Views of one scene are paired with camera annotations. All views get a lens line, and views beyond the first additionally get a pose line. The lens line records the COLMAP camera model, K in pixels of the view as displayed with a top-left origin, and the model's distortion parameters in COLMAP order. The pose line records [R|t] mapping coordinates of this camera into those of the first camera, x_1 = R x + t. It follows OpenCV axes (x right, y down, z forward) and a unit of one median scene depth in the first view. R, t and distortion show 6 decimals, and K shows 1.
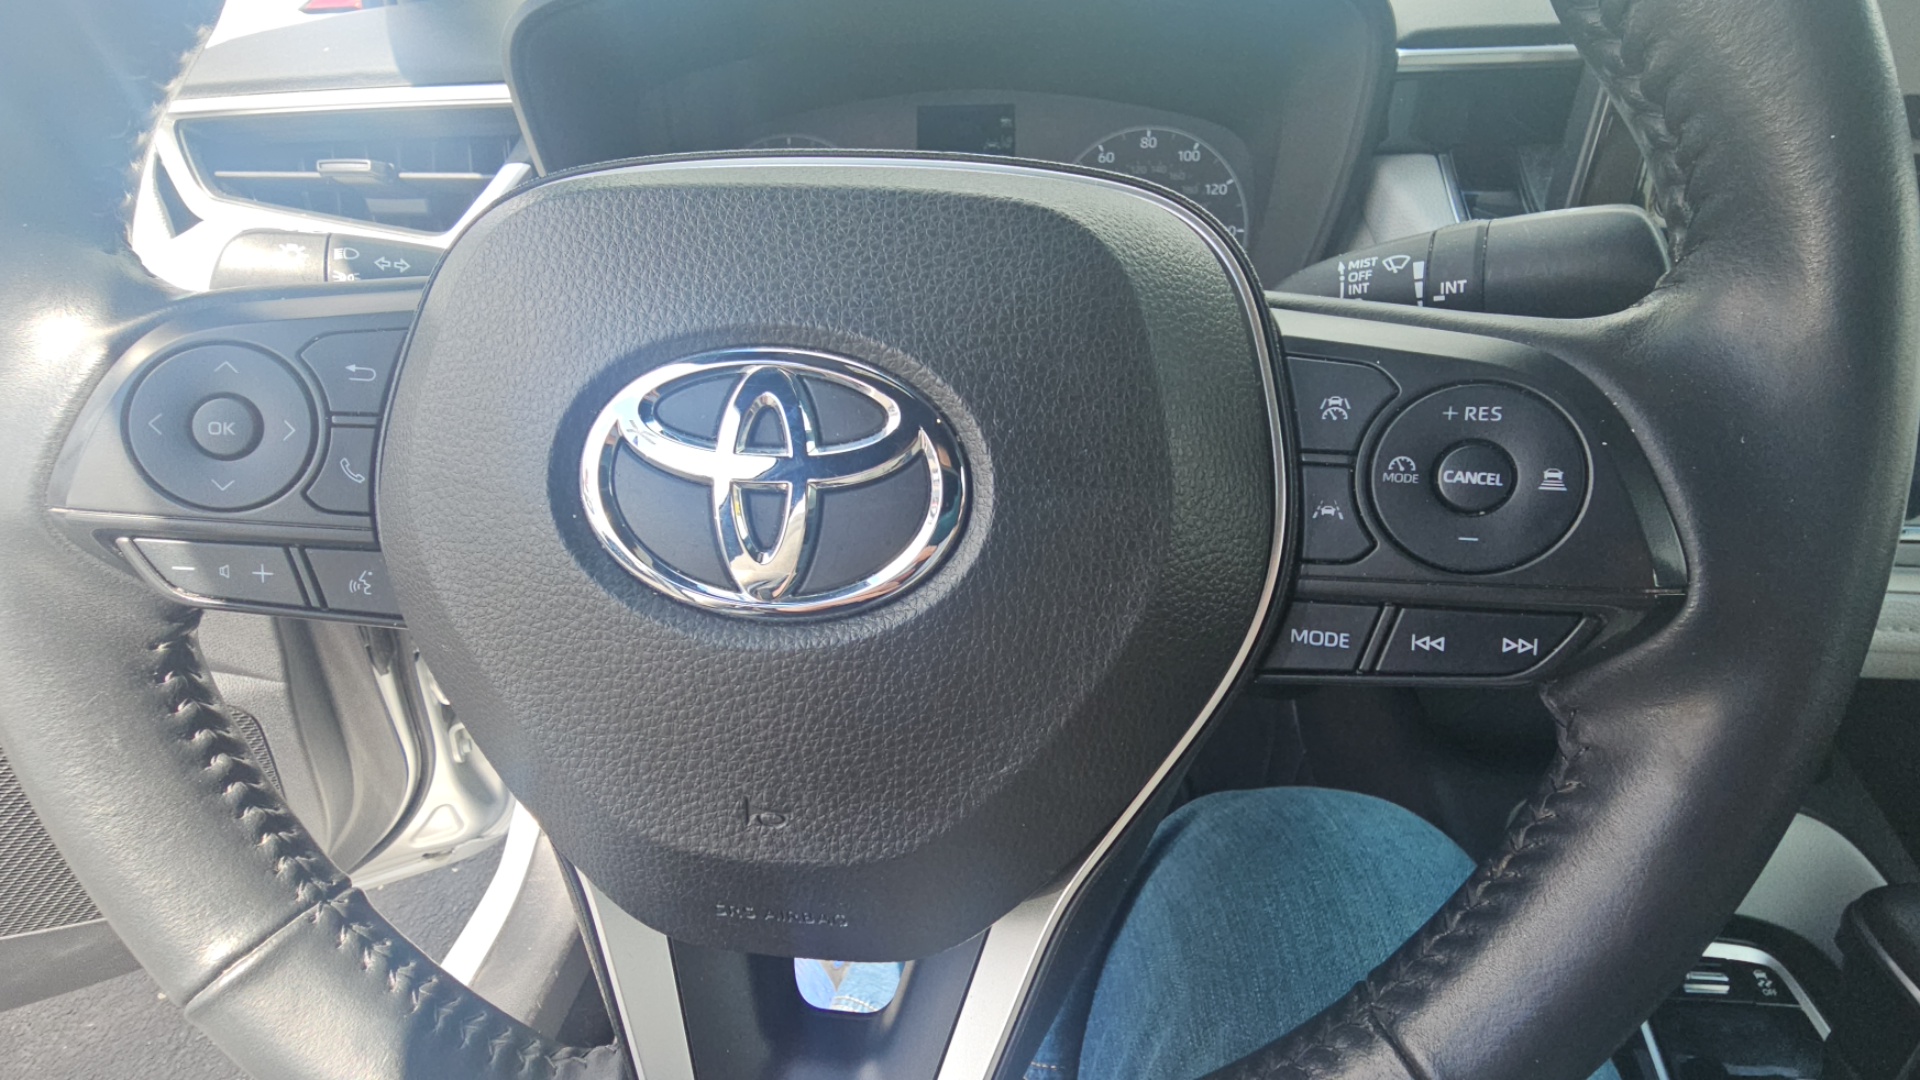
lens RADIAL K [[855.5, 0, 974.5], [0, 855.5, 549.9], [0, 0, 1]] dist [0.010718, -0.007934]
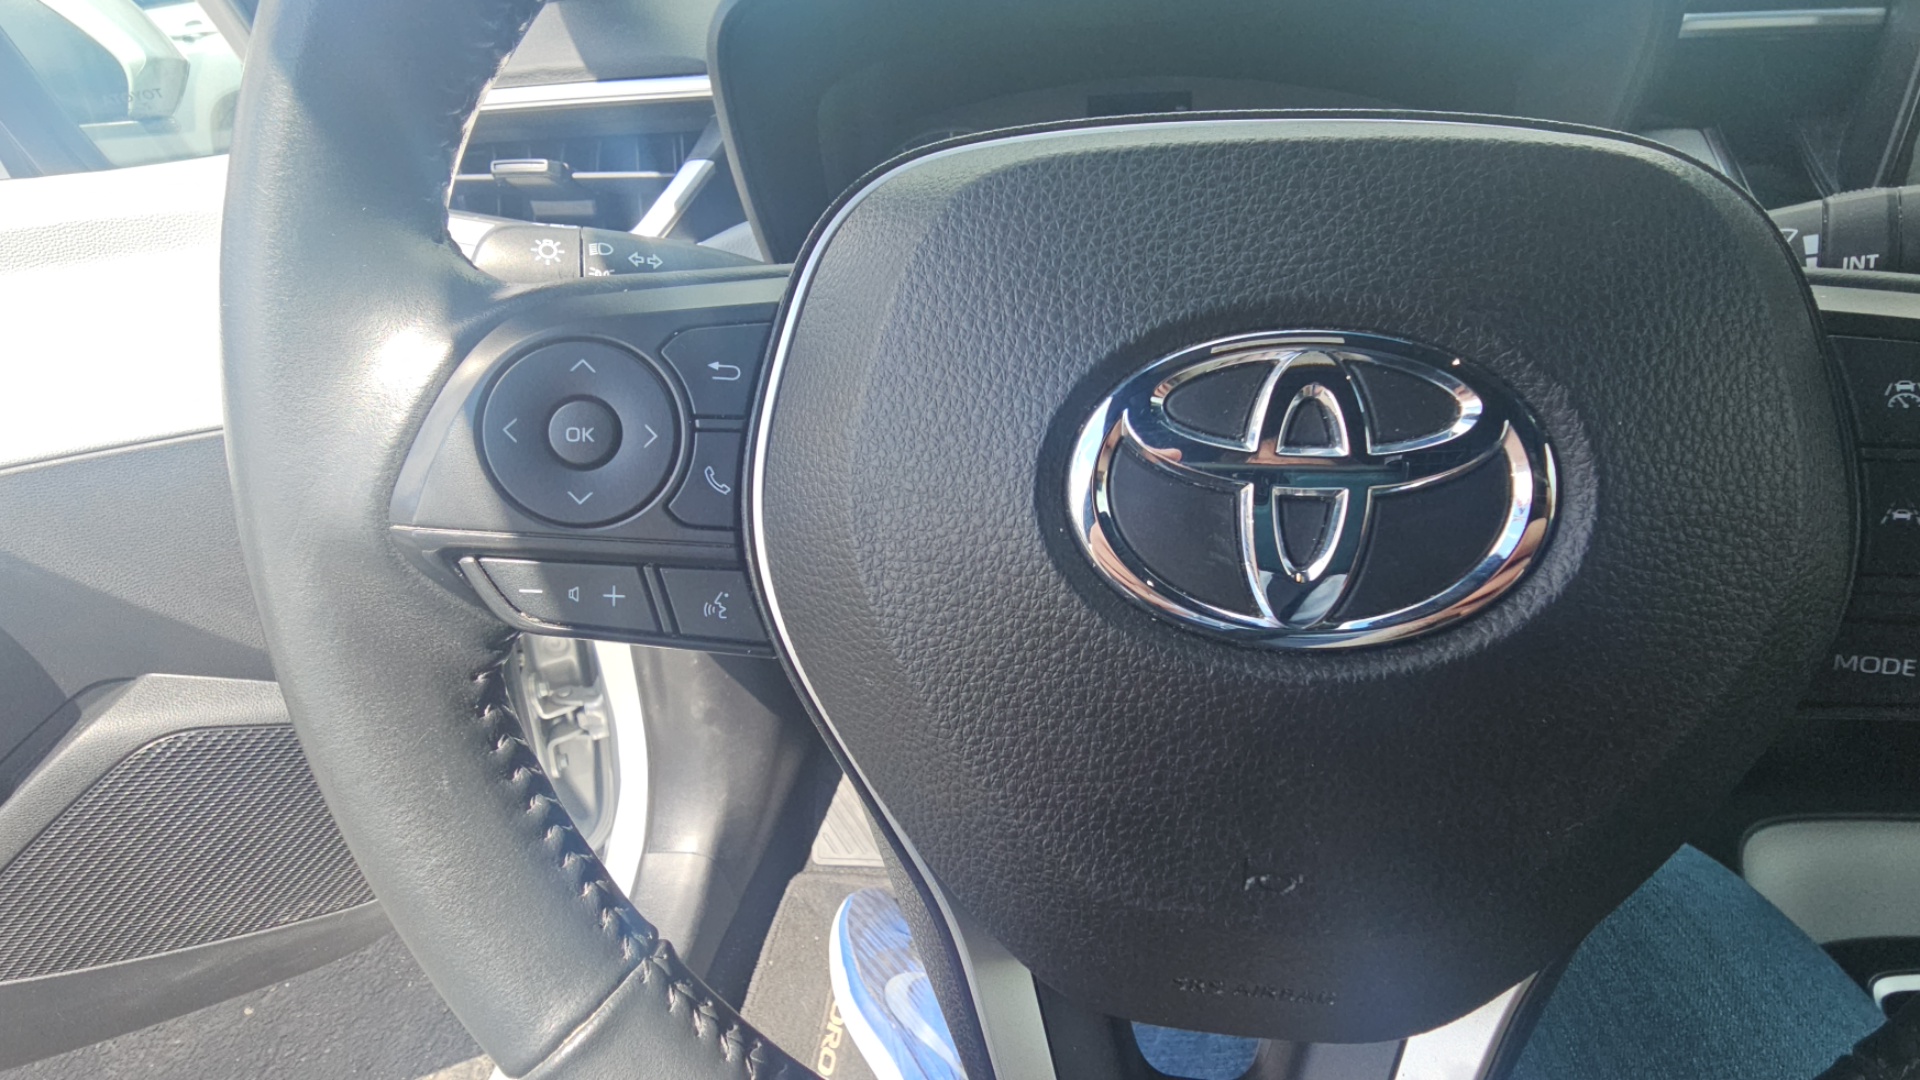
lens RADIAL K [[855.5, 0, 974.8], [0, 855.5, 548.3], [0, 0, 1]] dist [0.010718, -0.007934]
pose [[0.999634, -0.008332, -0.025751, -0.422214], [0.008075, 0.999917, -0.010043, -0.010124], [0.025832, 0.009831, 0.999618, 0.112360]]
